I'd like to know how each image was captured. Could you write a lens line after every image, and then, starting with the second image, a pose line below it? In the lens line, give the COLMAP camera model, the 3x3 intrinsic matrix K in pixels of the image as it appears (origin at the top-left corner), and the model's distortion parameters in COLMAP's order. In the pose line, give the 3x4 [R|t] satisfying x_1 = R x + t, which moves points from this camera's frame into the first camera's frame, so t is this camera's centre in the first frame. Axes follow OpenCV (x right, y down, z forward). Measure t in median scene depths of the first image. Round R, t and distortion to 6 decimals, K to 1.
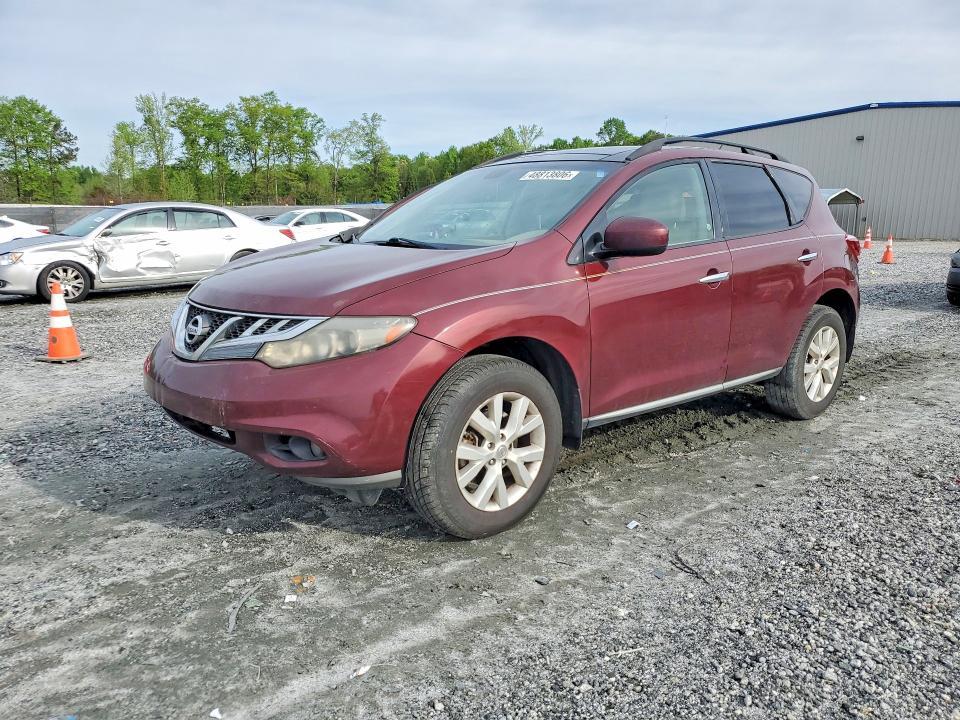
lens RADIAL K [[778.1, 0, 480.0], [0, 778.1, 360.0], [0, 0, 1]] dist [-0.000785, -0.000874]
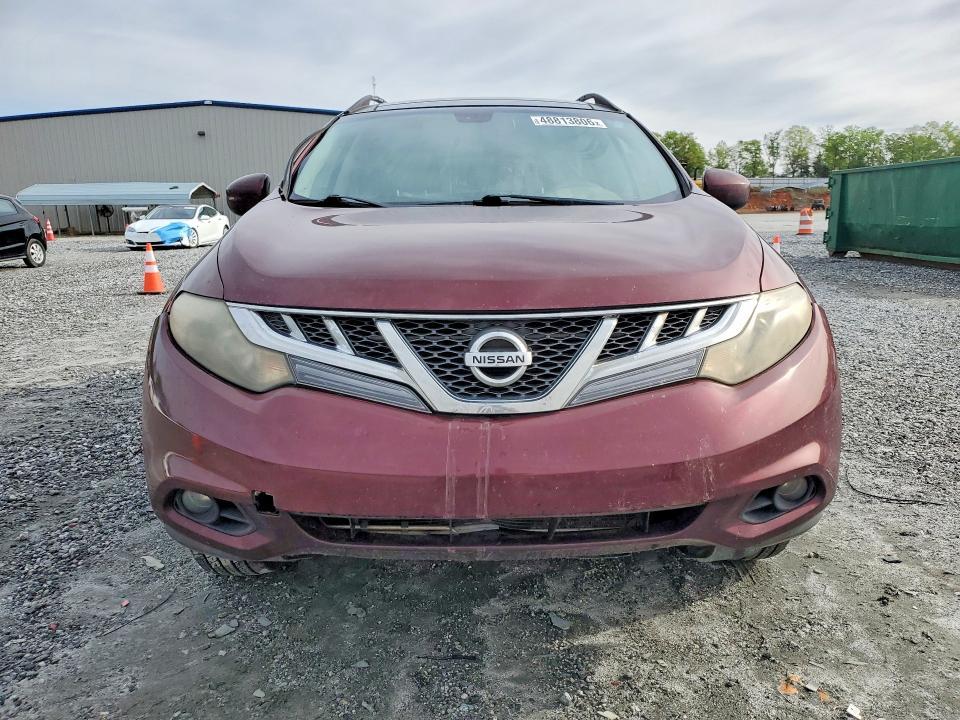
lens RADIAL K [[778.1, 0, 480.0], [0, 778.1, 360.0], [0, 0, 1]] dist [-0.000785, -0.000874]
pose [[0.629633, -0.156408, 0.760985, -0.805562], [0.156811, 0.984949, 0.072696, -0.081525], [-0.760902, 0.073559, 0.644684, 0.696797]]
